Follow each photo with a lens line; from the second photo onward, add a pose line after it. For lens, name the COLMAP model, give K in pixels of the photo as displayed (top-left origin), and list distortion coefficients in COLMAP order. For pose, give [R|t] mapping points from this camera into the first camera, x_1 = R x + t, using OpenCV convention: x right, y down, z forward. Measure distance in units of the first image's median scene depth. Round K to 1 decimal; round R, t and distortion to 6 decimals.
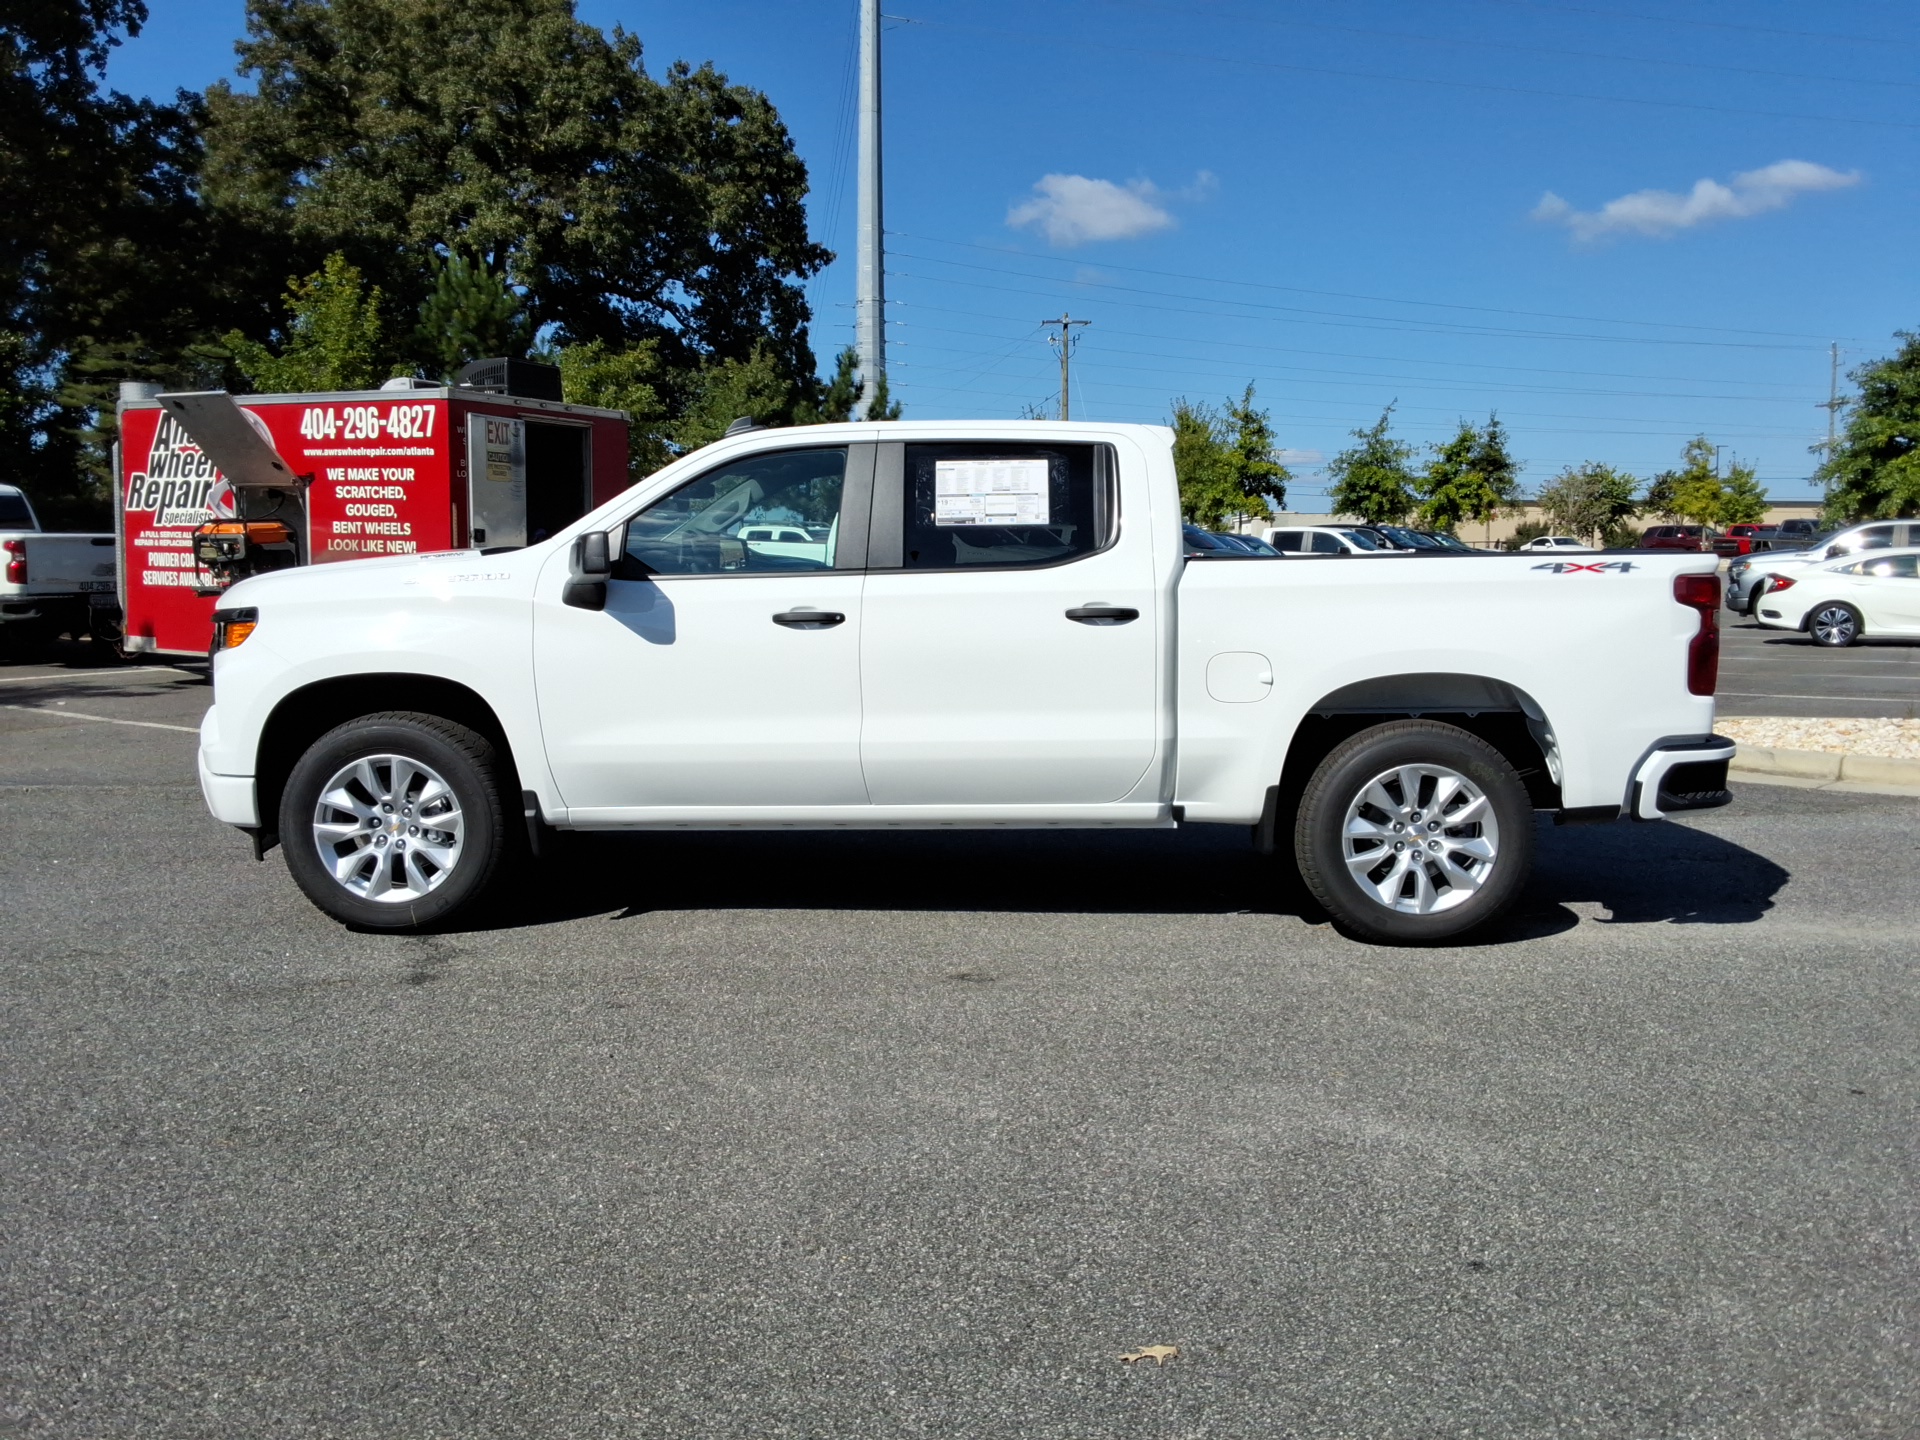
lens RADIAL K [[1535.0, 0, 978.0], [0, 1535.0, 641.2], [0, 0, 1]] dist [0.109322, -0.163323]
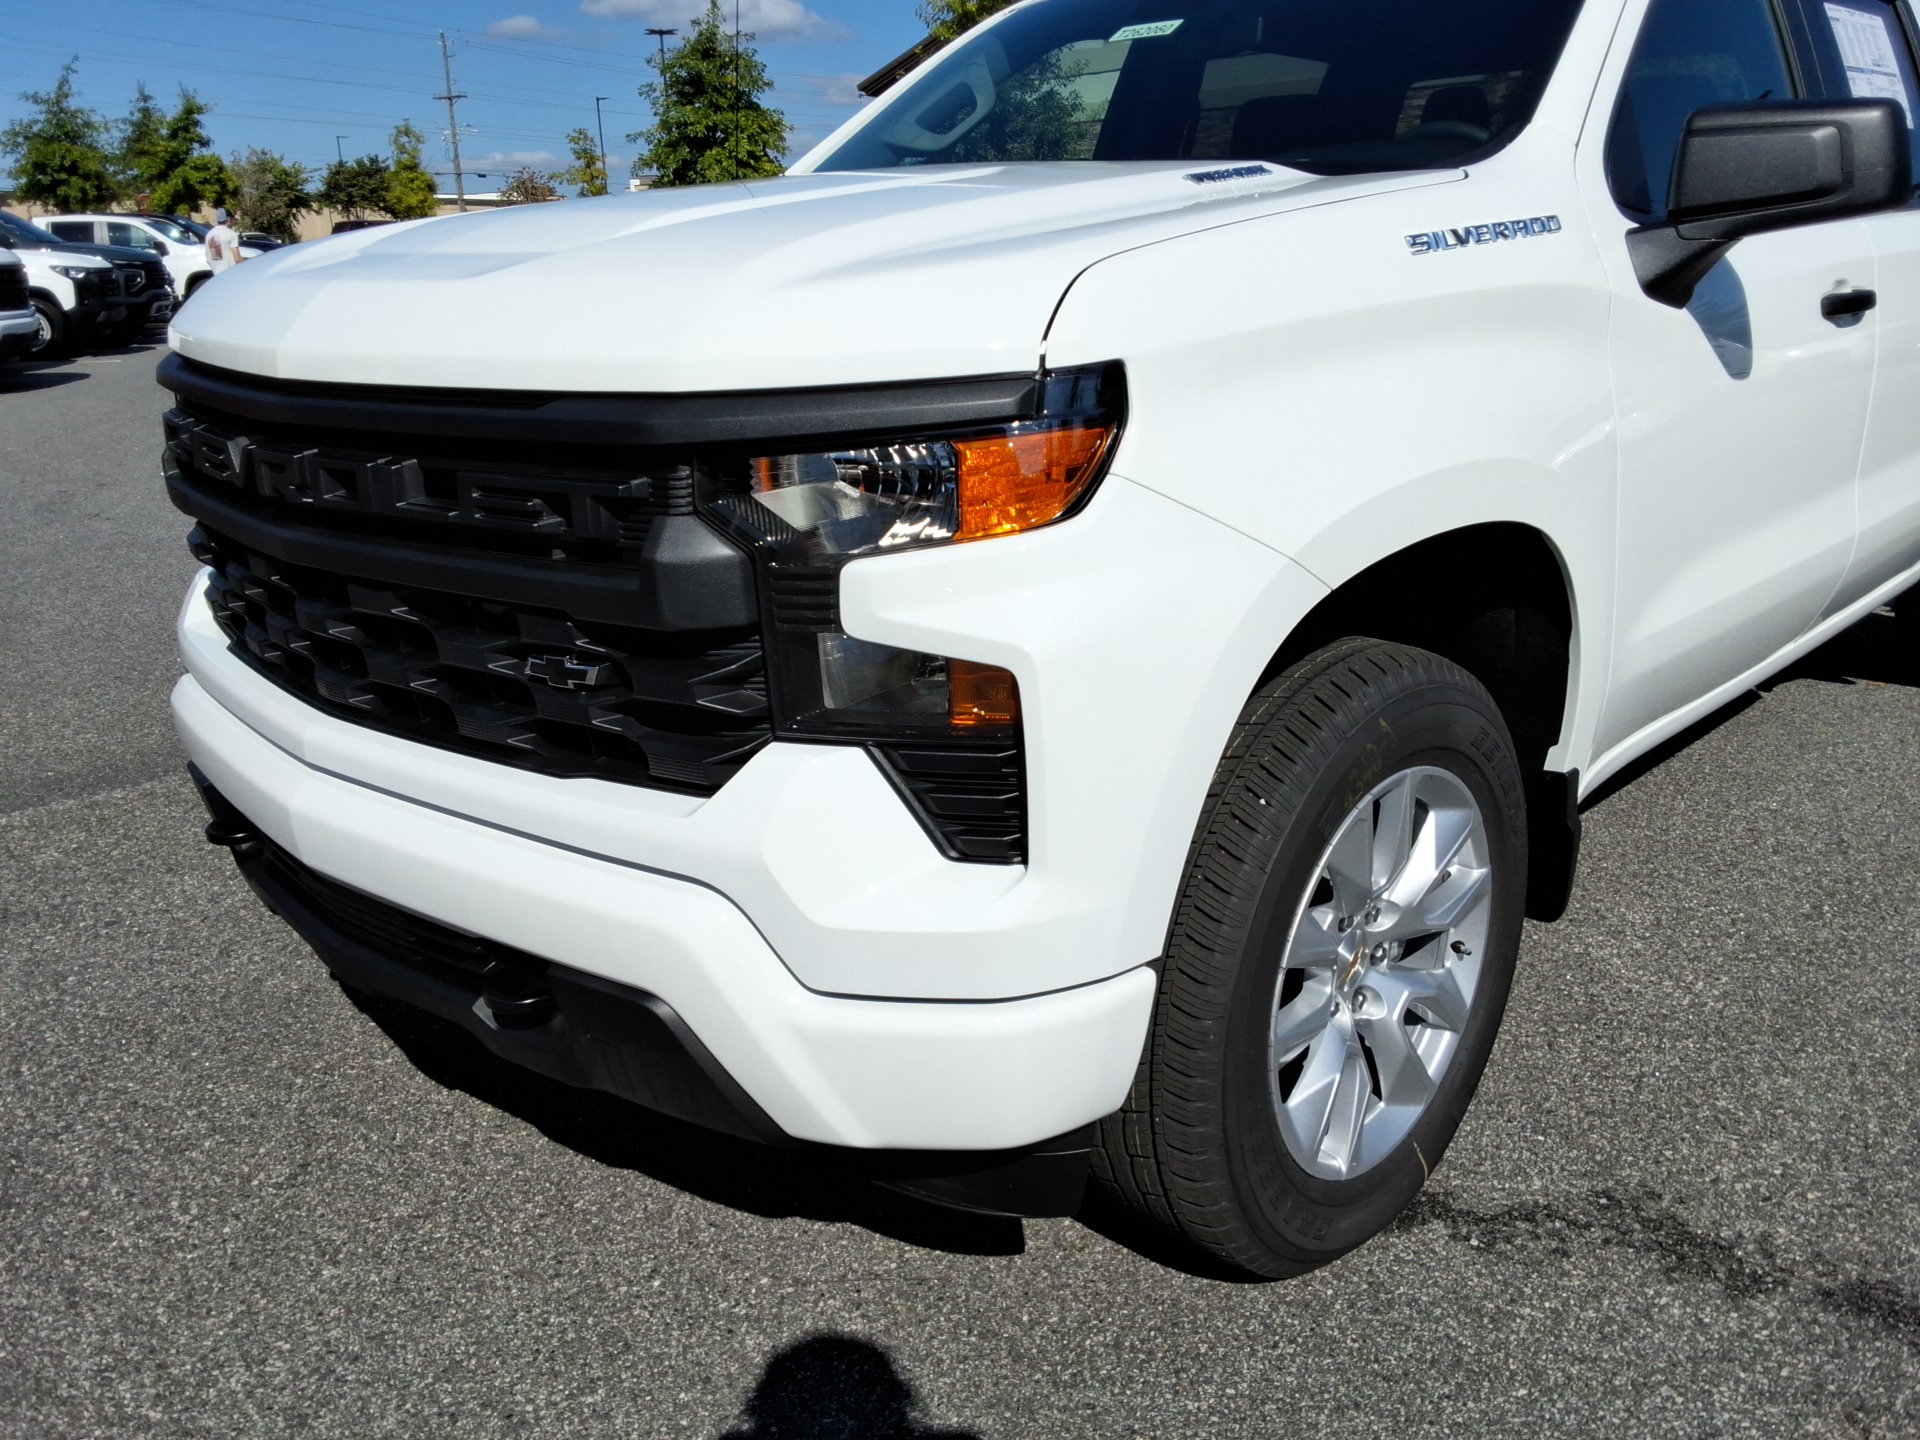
lens RADIAL K [[1535.0, 0, 953.1], [0, 1535.0, 683.3], [0, 0, 1]] dist [0.109322, -0.163323]
pose [[0.669445, -0.213485, 0.711525, -0.115348], [0.059431, 0.970137, 0.235163, -0.005305], [-0.740480, -0.115143, 0.662141, 0.143572]]
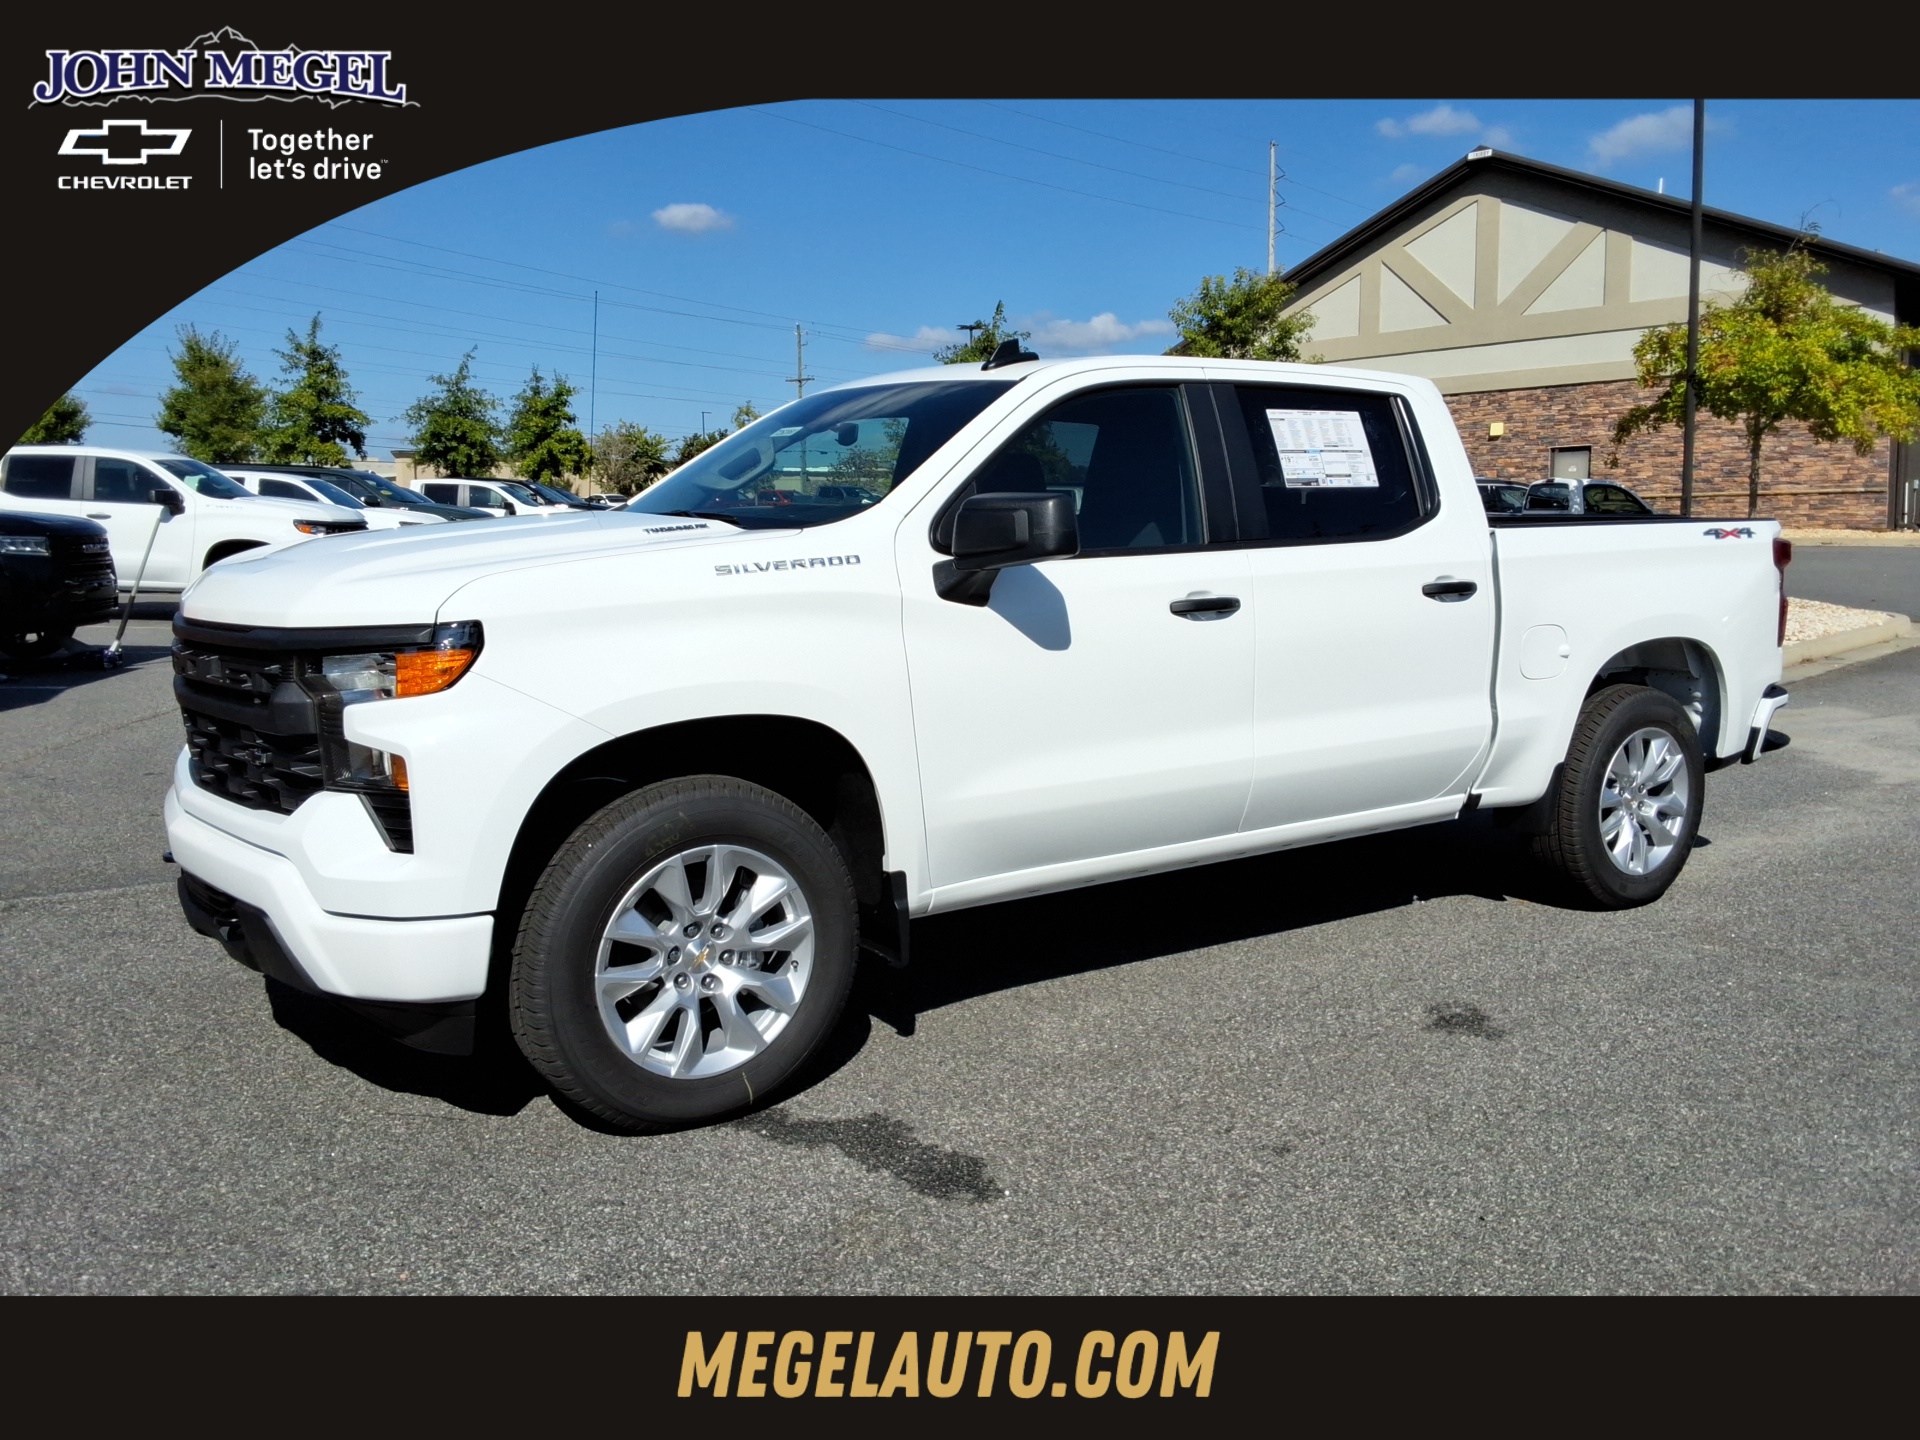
lens RADIAL K [[1535.0, 0, 967.1], [0, 1535.0, 676.2], [0, 0, 1]] dist [0.109322, -0.163323]
pose [[0.801772, -0.060779, 0.594531, -0.111947], [0.029954, 0.997652, 0.061594, -0.005157], [-0.596878, -0.031576, 0.801710, 0.073937]]
